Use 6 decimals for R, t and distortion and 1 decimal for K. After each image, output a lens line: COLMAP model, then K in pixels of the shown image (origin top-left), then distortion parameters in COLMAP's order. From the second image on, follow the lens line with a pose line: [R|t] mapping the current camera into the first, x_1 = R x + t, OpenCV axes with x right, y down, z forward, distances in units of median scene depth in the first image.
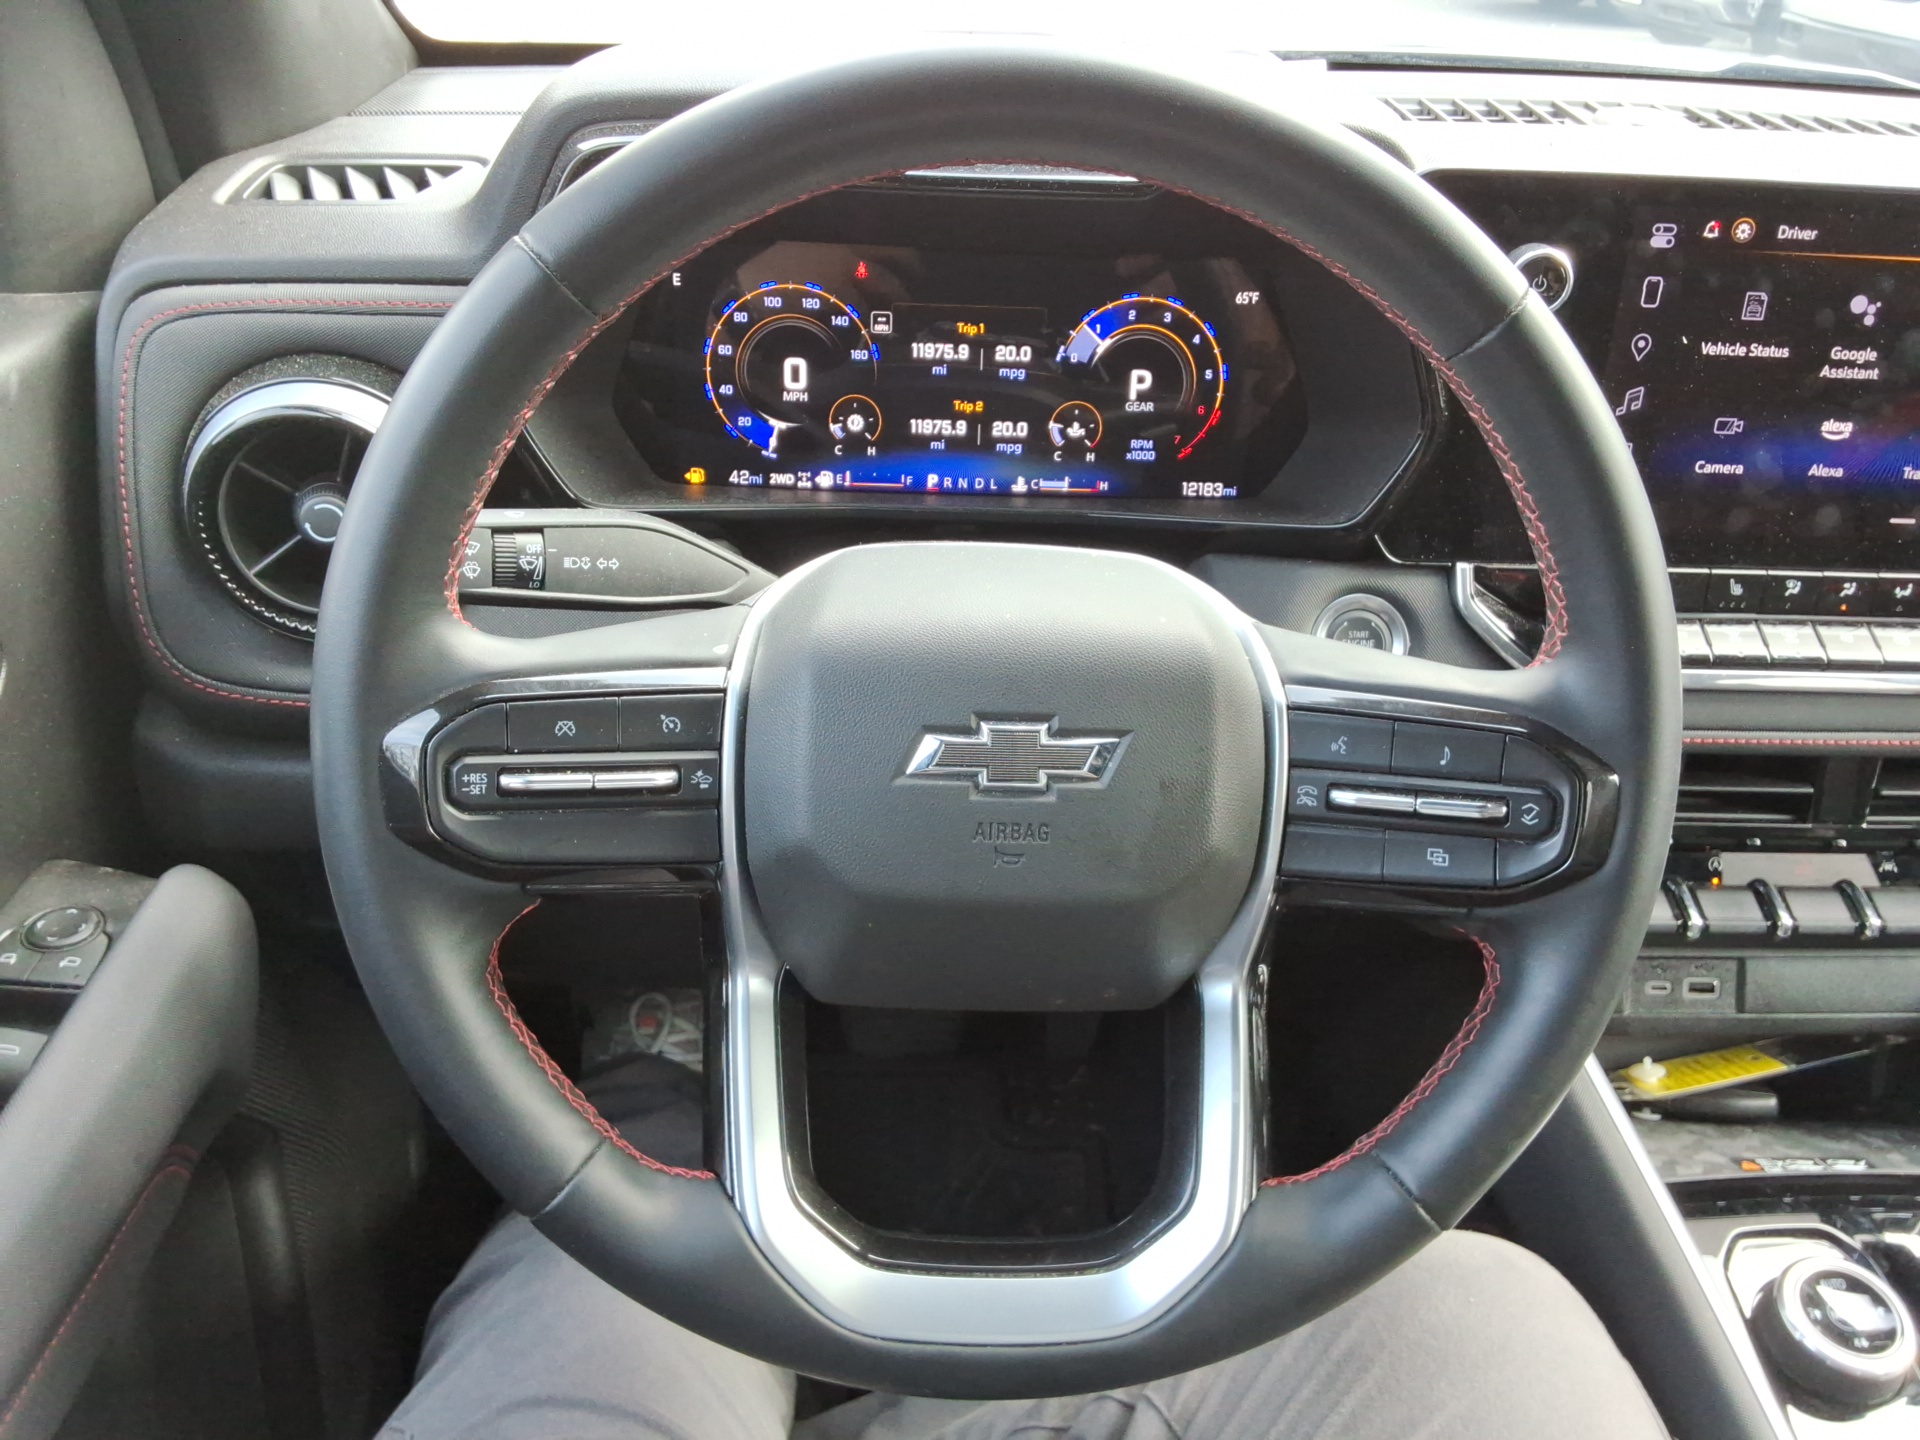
lens RADIAL K [[1542.6, 0, 973.9], [0, 1542.6, 708.1], [0, 0, 1]] dist [0.120492, -0.198942]
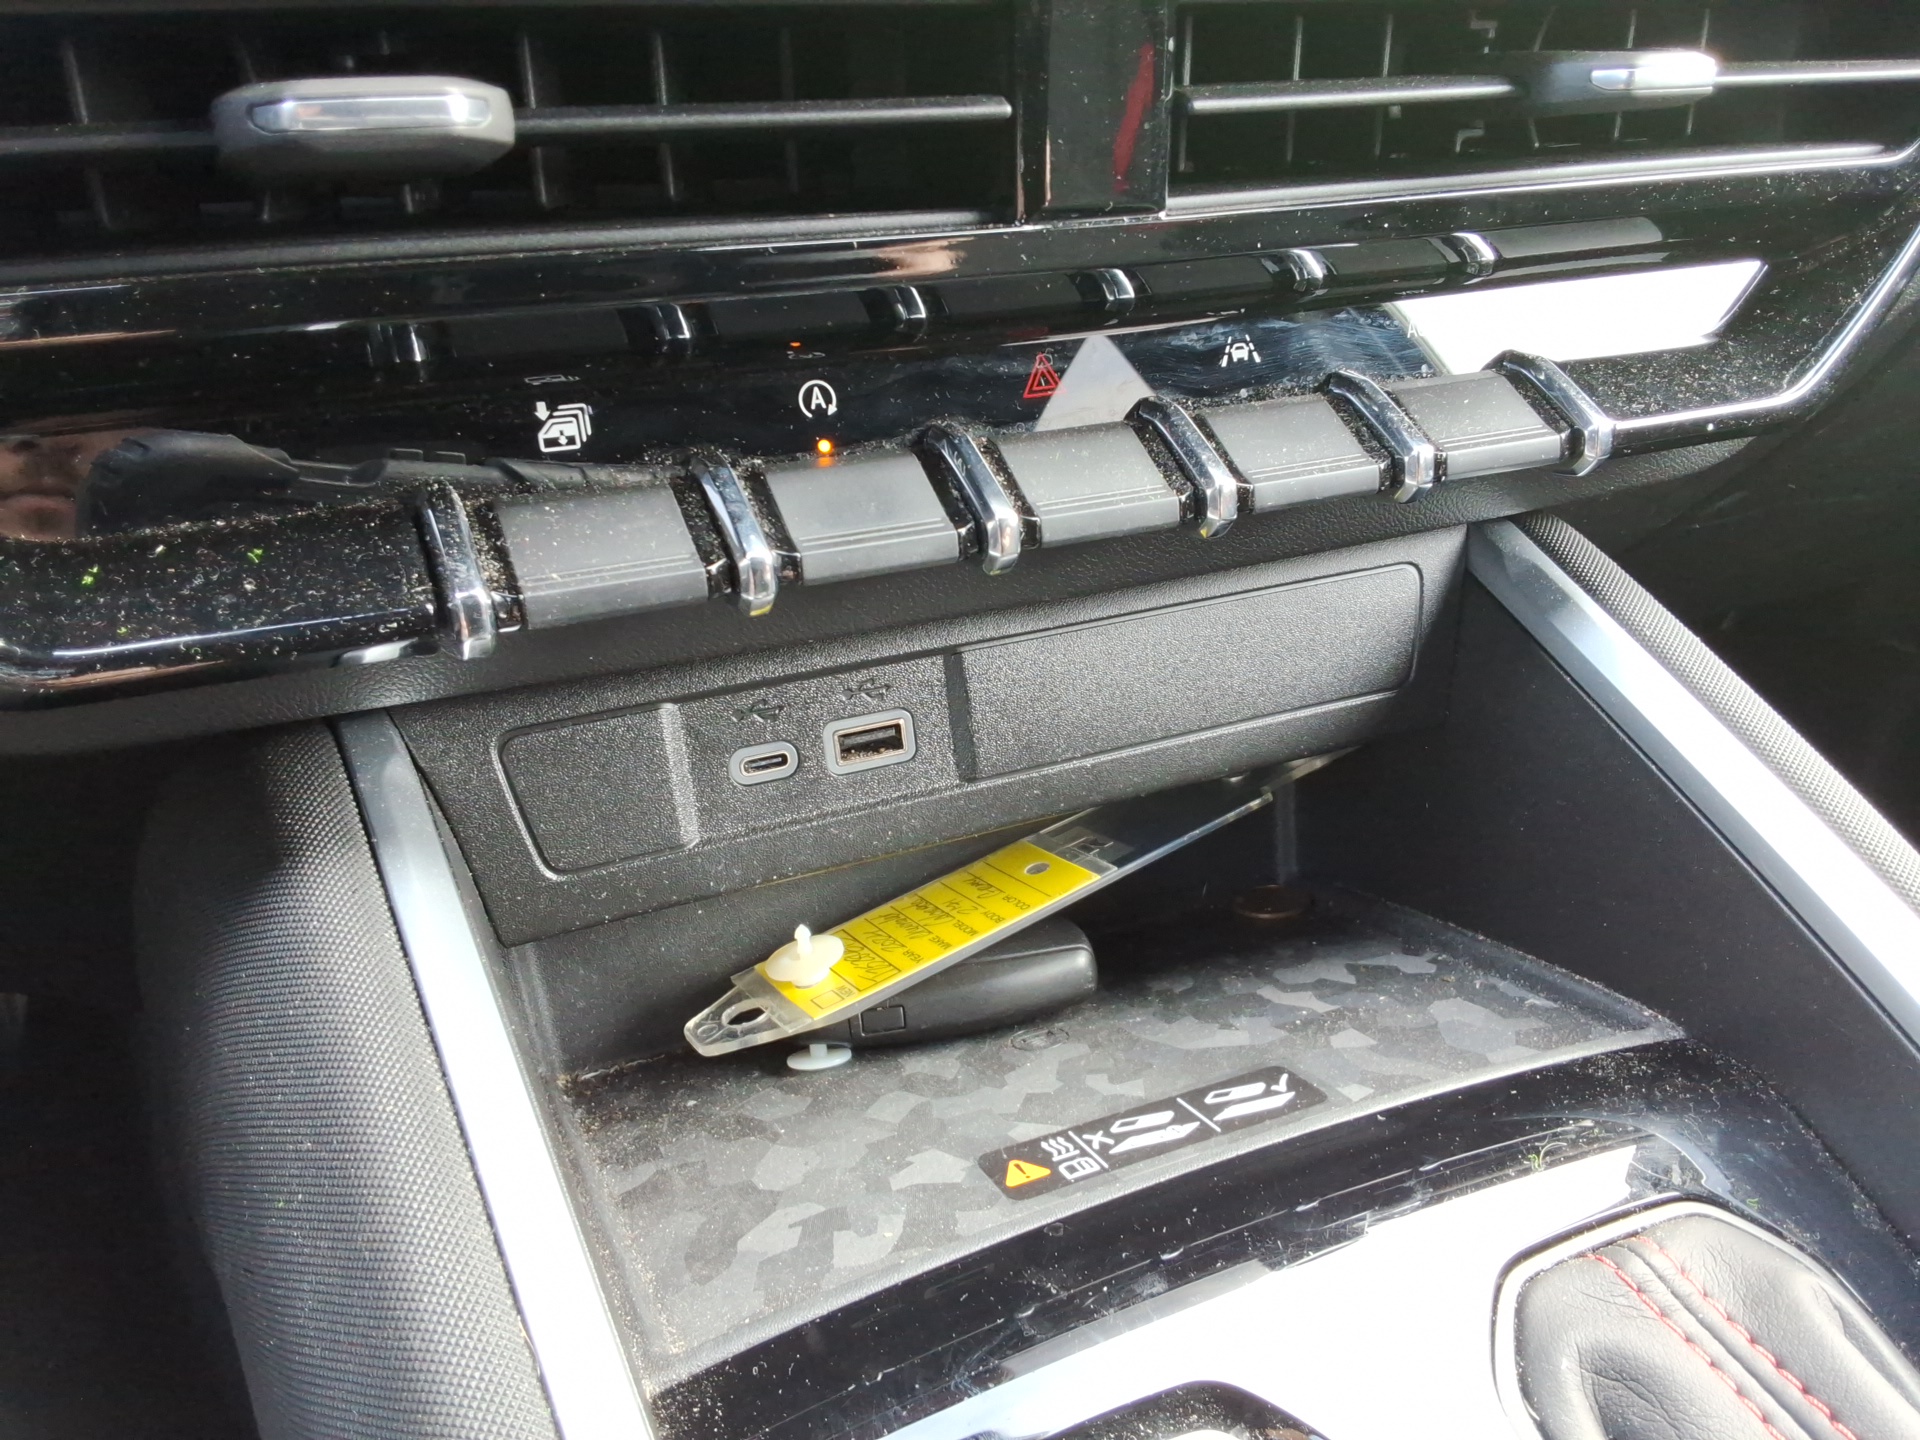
lens RADIAL K [[1555.3, 0, 971.5], [0, 1555.3, 697.6], [0, 0, 1]] dist [0.071396, -0.114231]
pose [[0.927894, -0.188679, 0.321580, 0.408036], [0.151966, 0.978996, 0.135914, 0.132963], [-0.340470, -0.077244, 0.937077, 0.701628]]
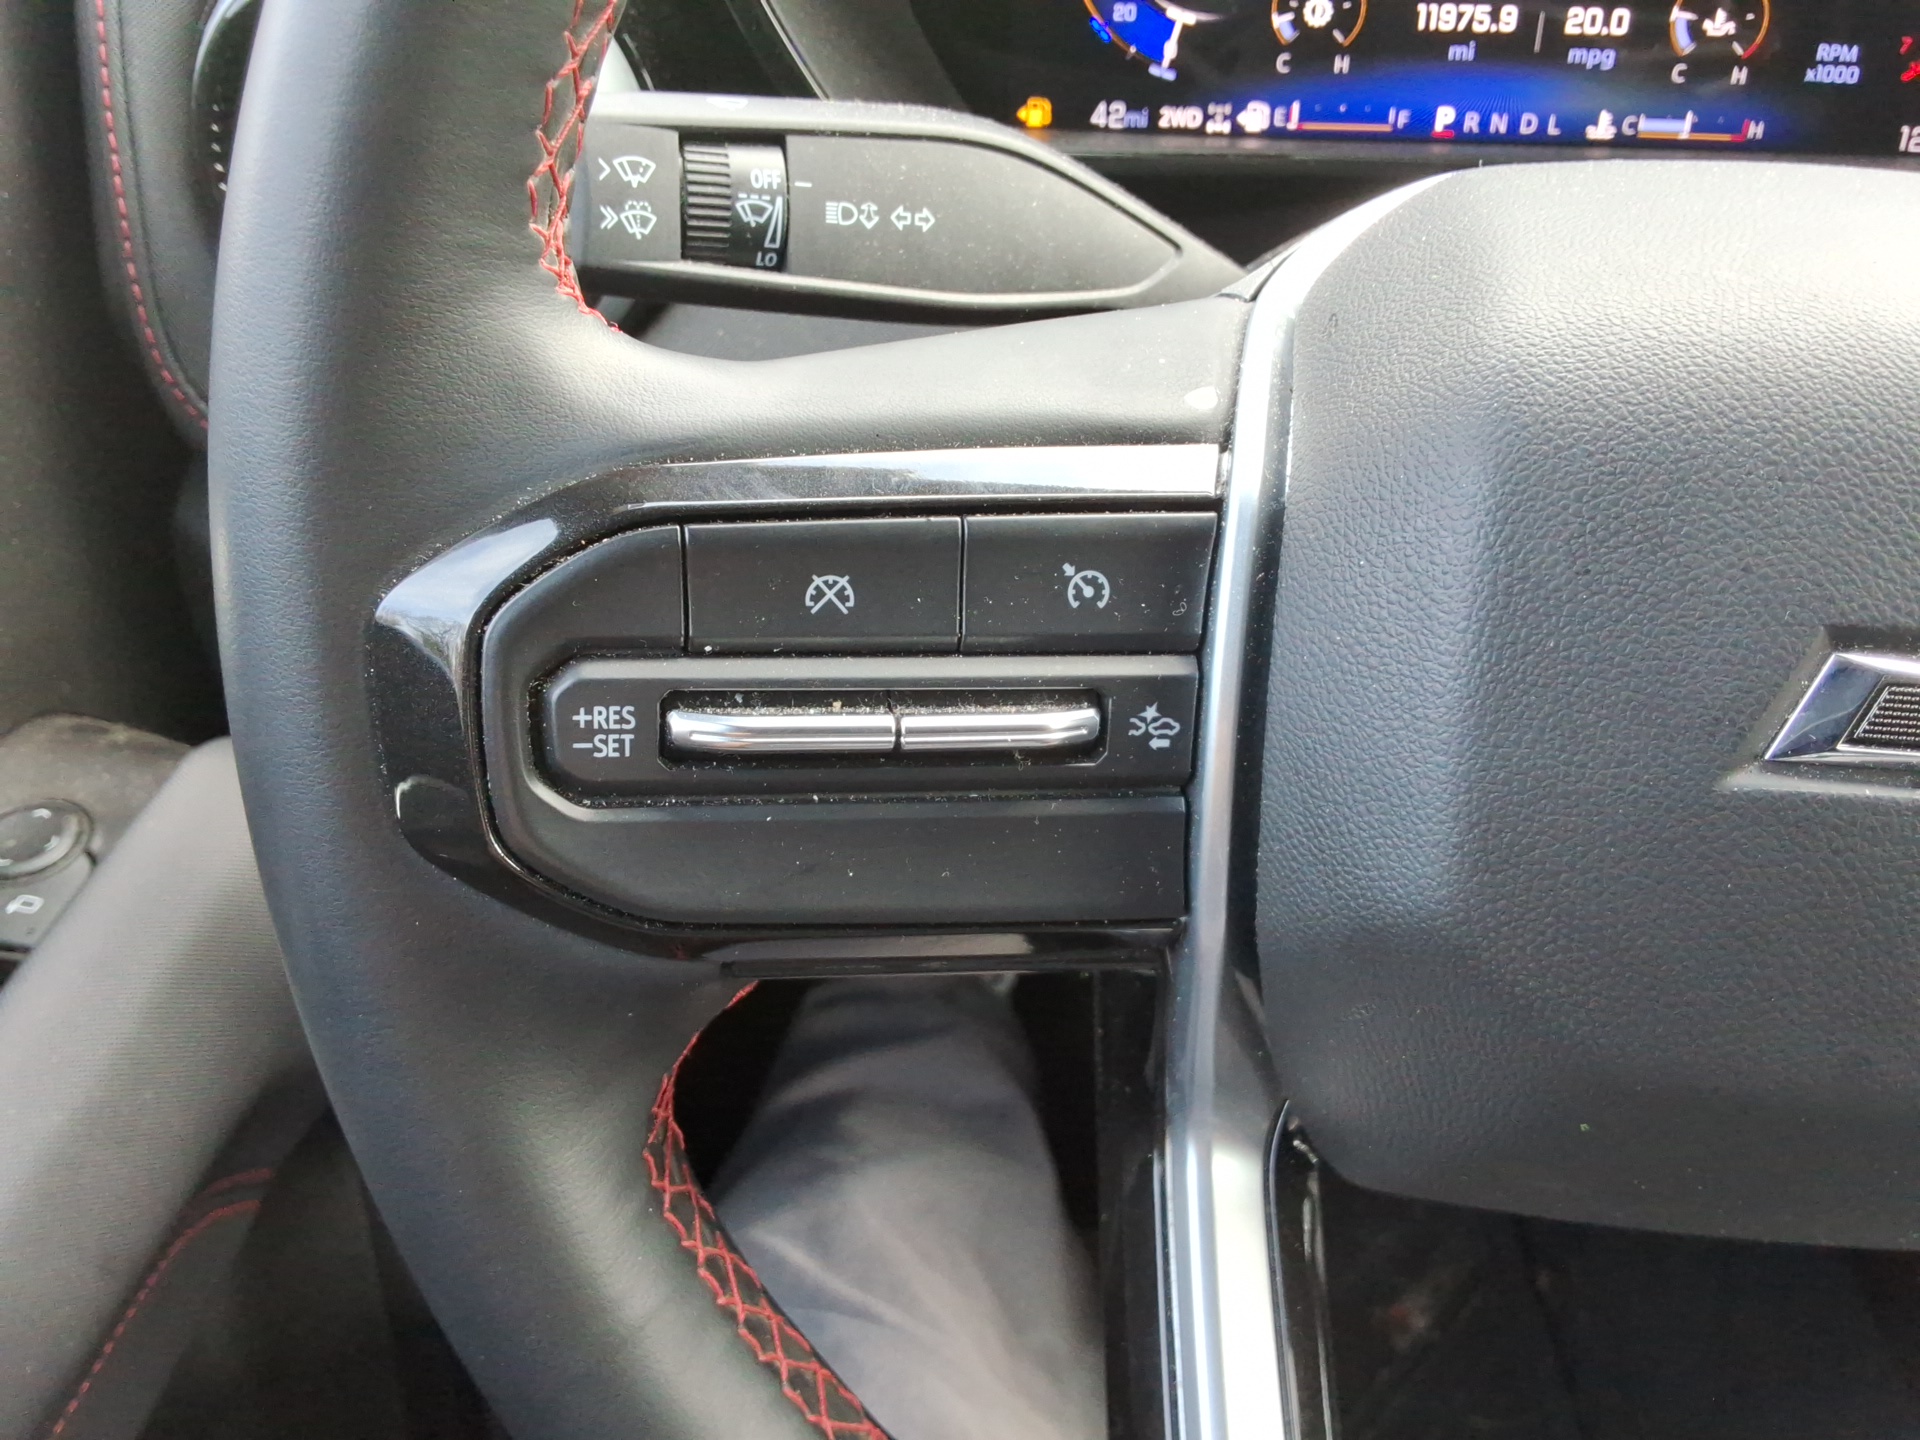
lens RADIAL K [[1519.3, 0, 983.4], [0, 1519.3, 695.5], [0, 0, 1]] dist [0.084957, -0.150883]
pose [[0.989088, 0.050379, -0.138443, -0.116085], [-0.030860, 0.989715, 0.139683, -0.010984], [0.144056, -0.133886, 0.980470, 0.426523]]
